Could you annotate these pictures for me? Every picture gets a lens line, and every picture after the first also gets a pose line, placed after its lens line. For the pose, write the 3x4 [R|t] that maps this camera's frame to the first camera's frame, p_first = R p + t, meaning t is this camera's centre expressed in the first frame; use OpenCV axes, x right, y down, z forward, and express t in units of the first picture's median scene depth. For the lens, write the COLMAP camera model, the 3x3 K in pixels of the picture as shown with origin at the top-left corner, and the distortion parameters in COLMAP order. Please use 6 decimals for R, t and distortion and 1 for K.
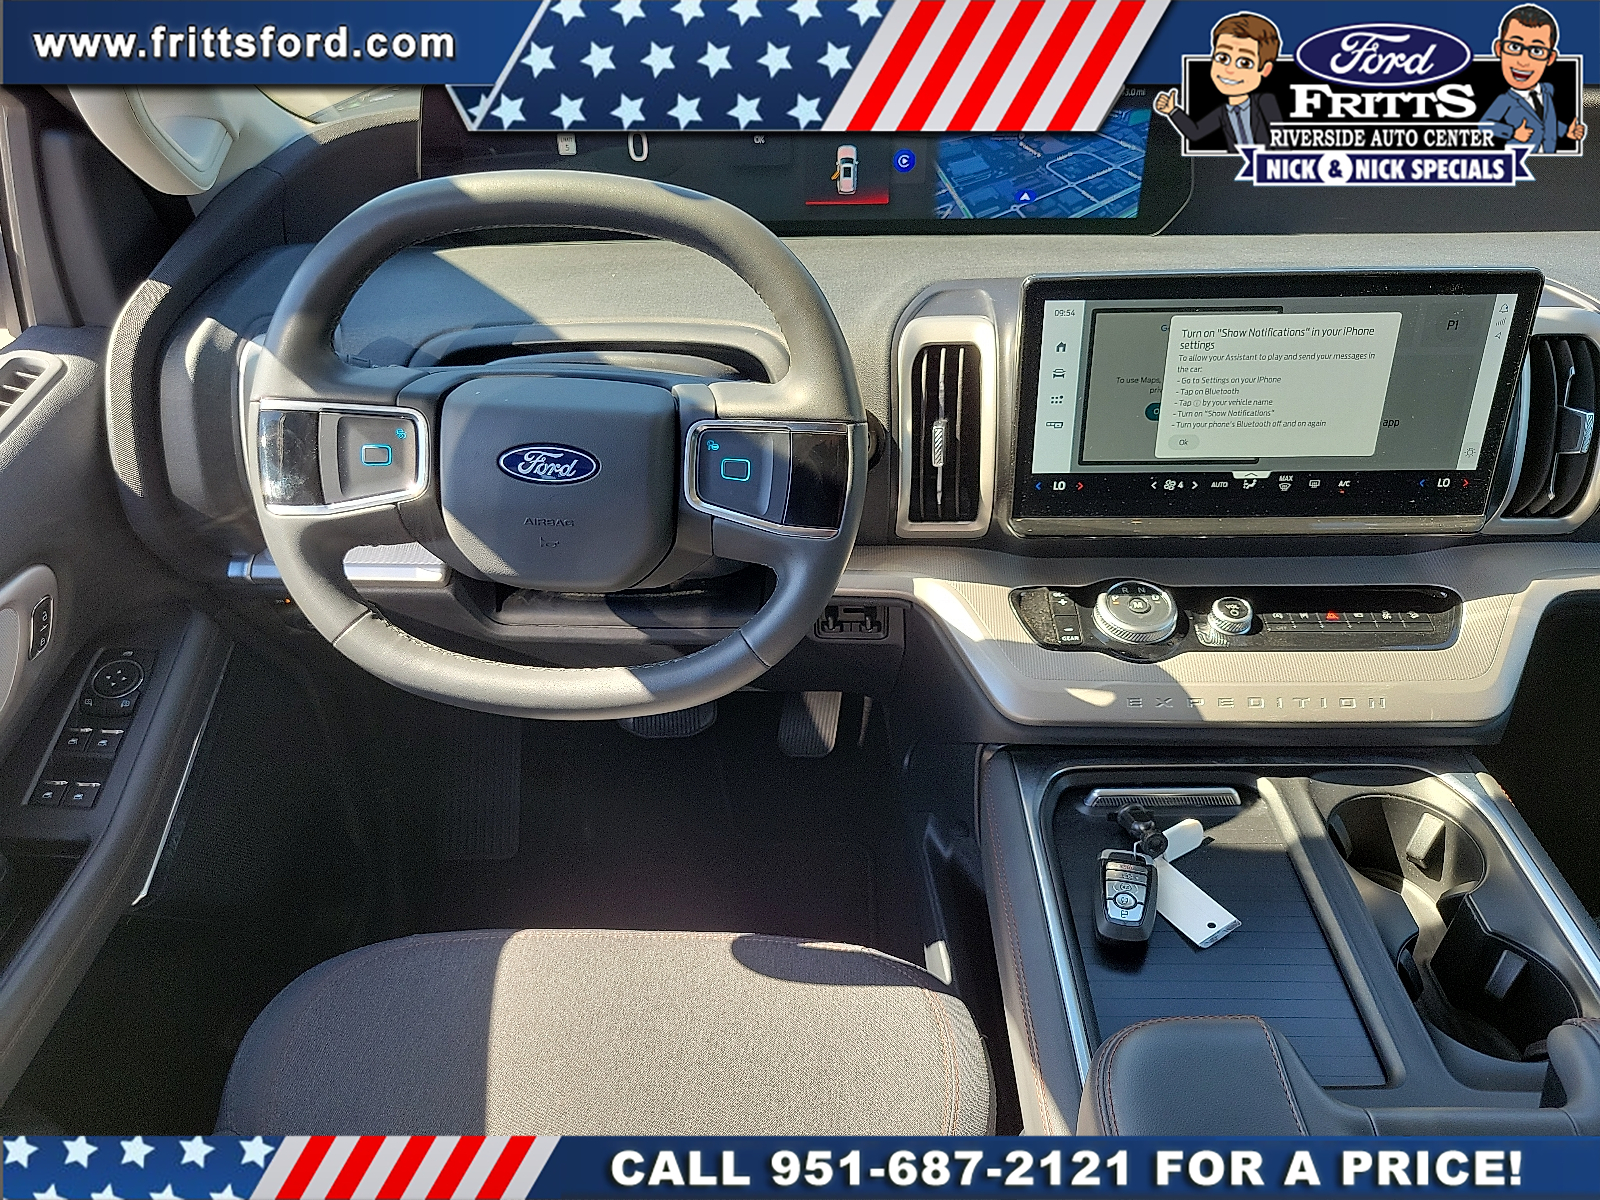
lens RADIAL K [[1210.3, 0, 792.1], [0, 1210.3, 582.5], [0, 0, 1]] dist [0.011010, -0.010307]
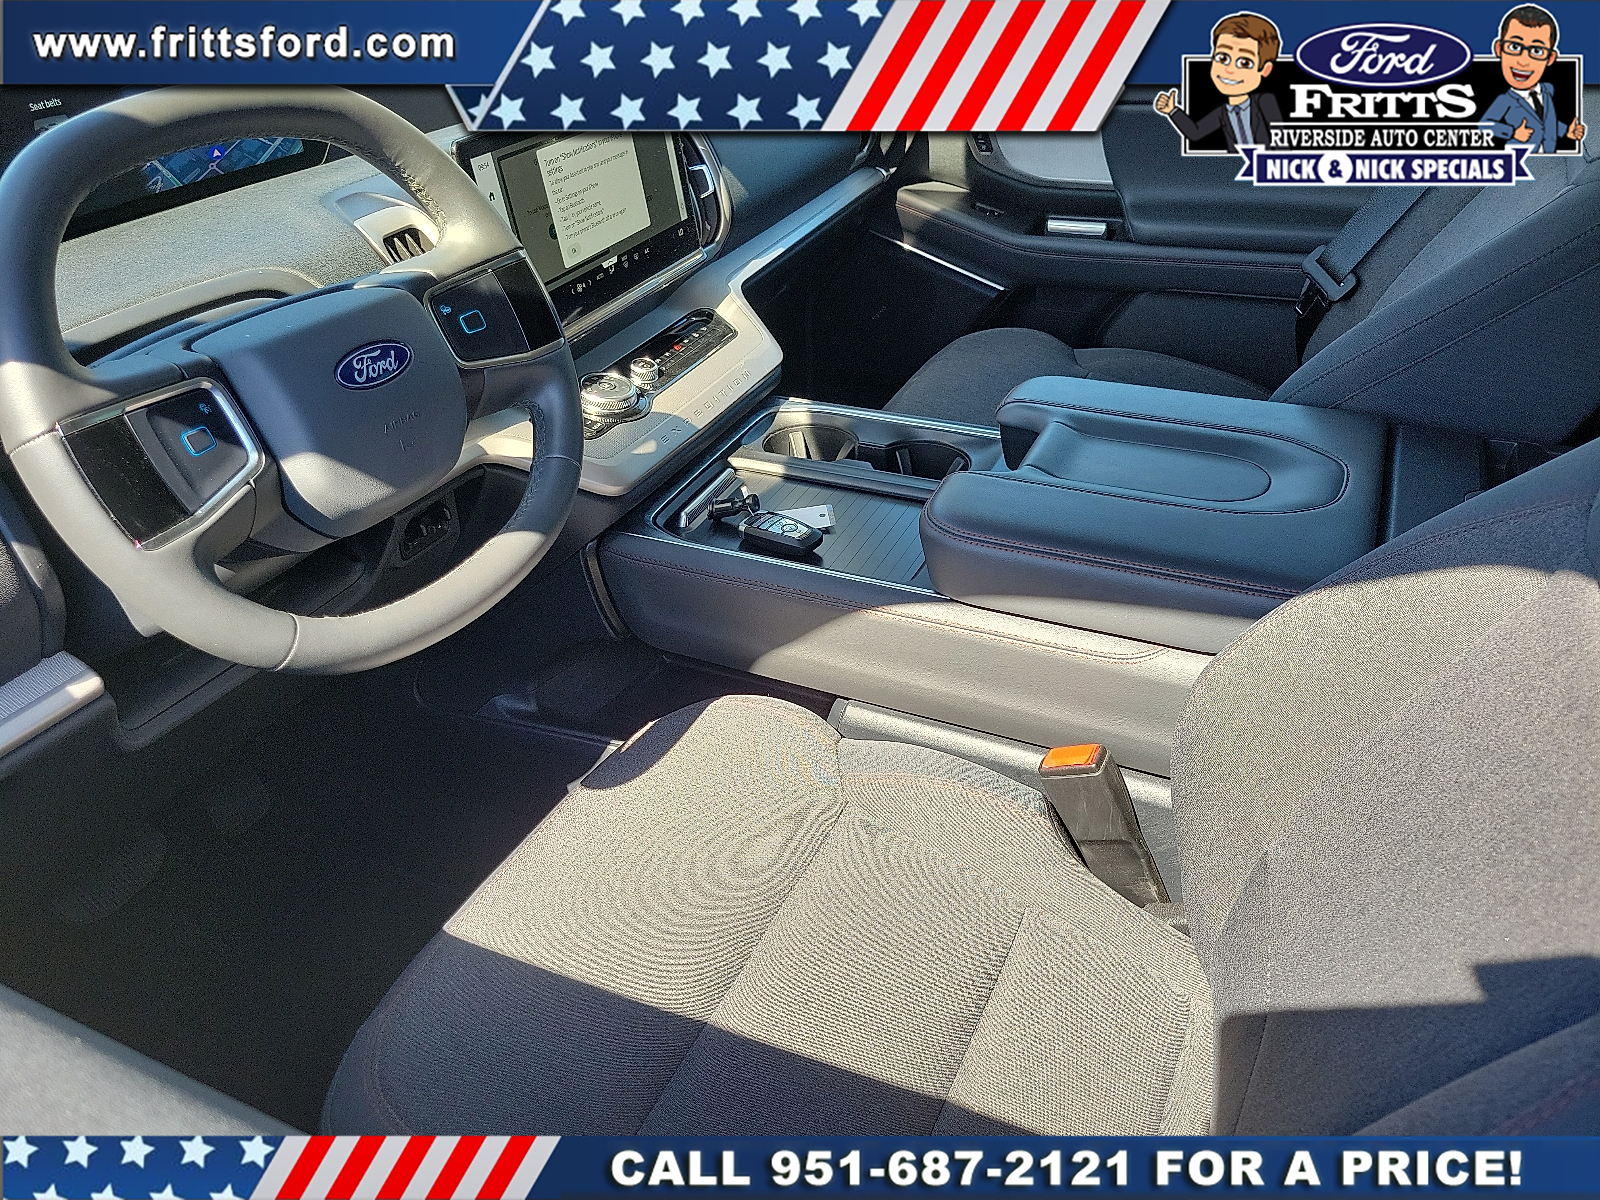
lens RADIAL K [[1210.3, 0, 800.3], [0, 1210.3, 599.9], [0, 0, 1]] dist [0.011010, -0.010307]
pose [[0.391501, -0.483647, 0.782824, -0.753875], [0.521650, 0.817473, 0.244170, -0.001564], [-0.758029, 0.312767, 0.572336, 0.191784]]
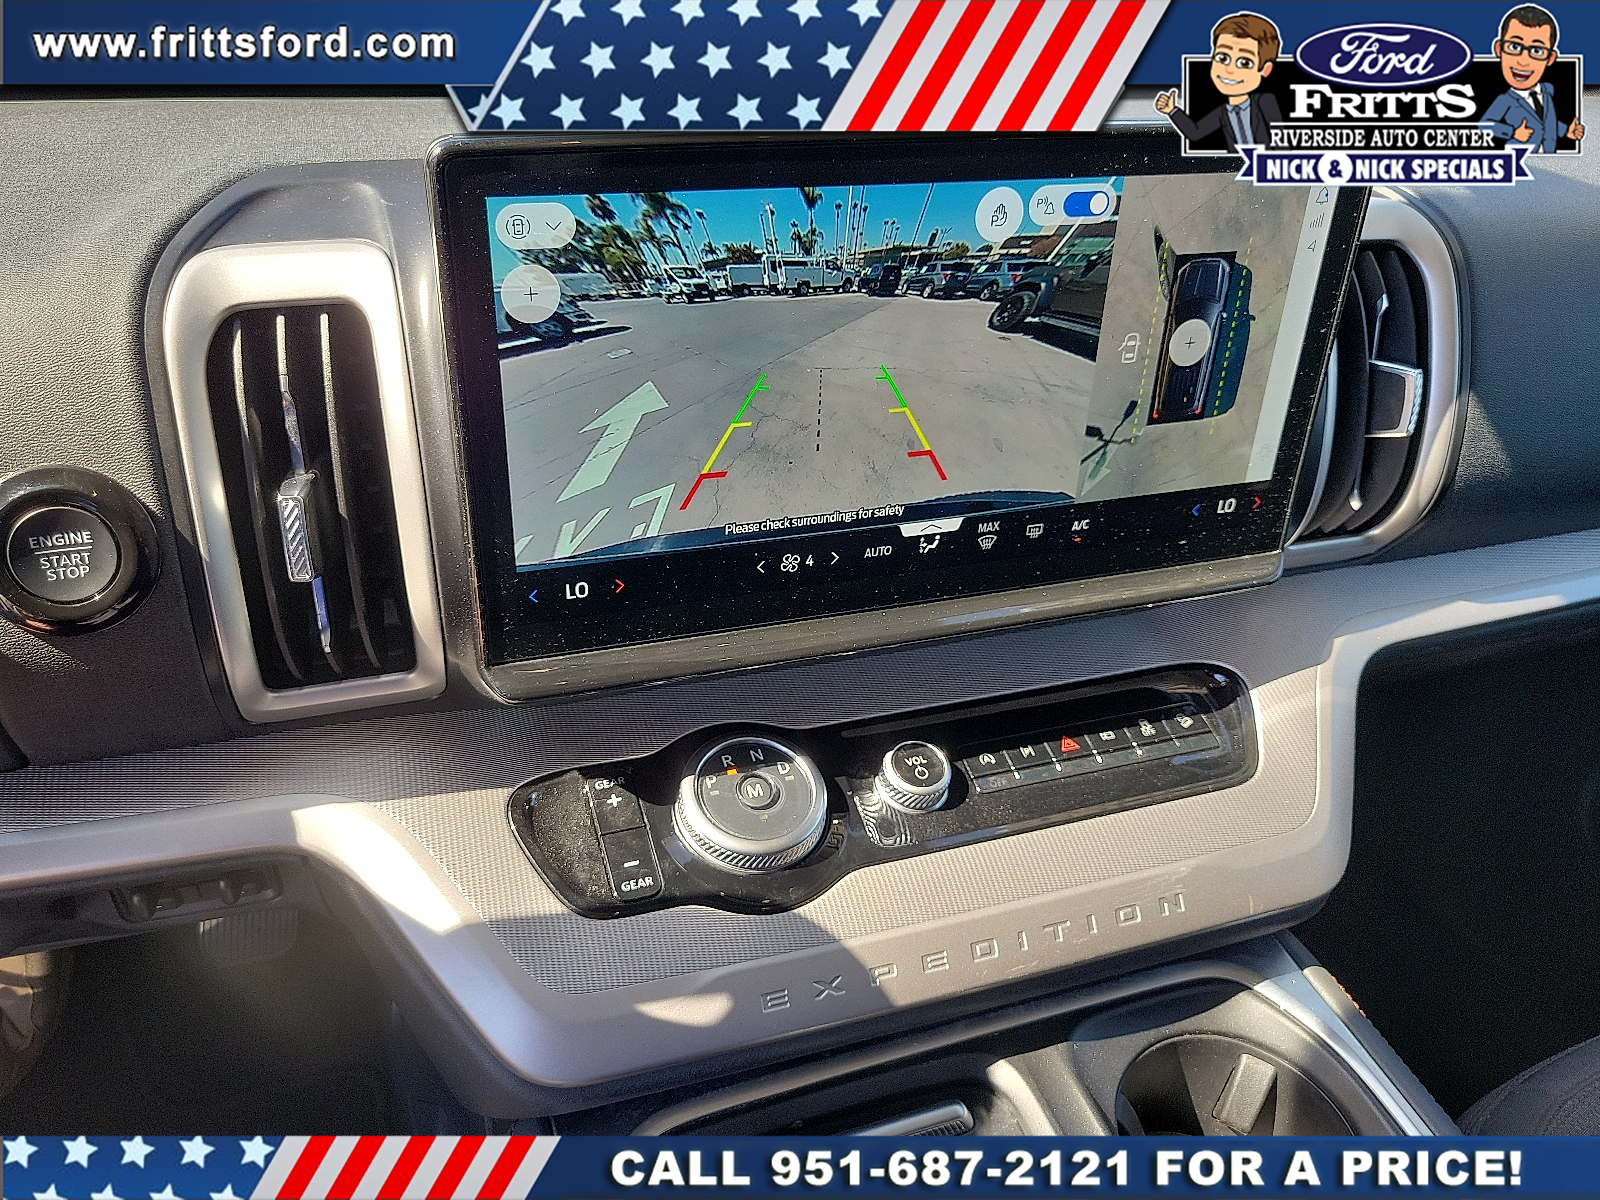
lens RADIAL K [[1210.3, 0, 790.0], [0, 1210.3, 595.1], [0, 0, 1]] dist [0.011010, -0.010307]
pose [[0.934675, -0.126883, 0.332091, 0.139450], [0.107735, 0.991307, 0.075528, -0.105297], [-0.338787, -0.034817, 0.940219, 0.515878]]
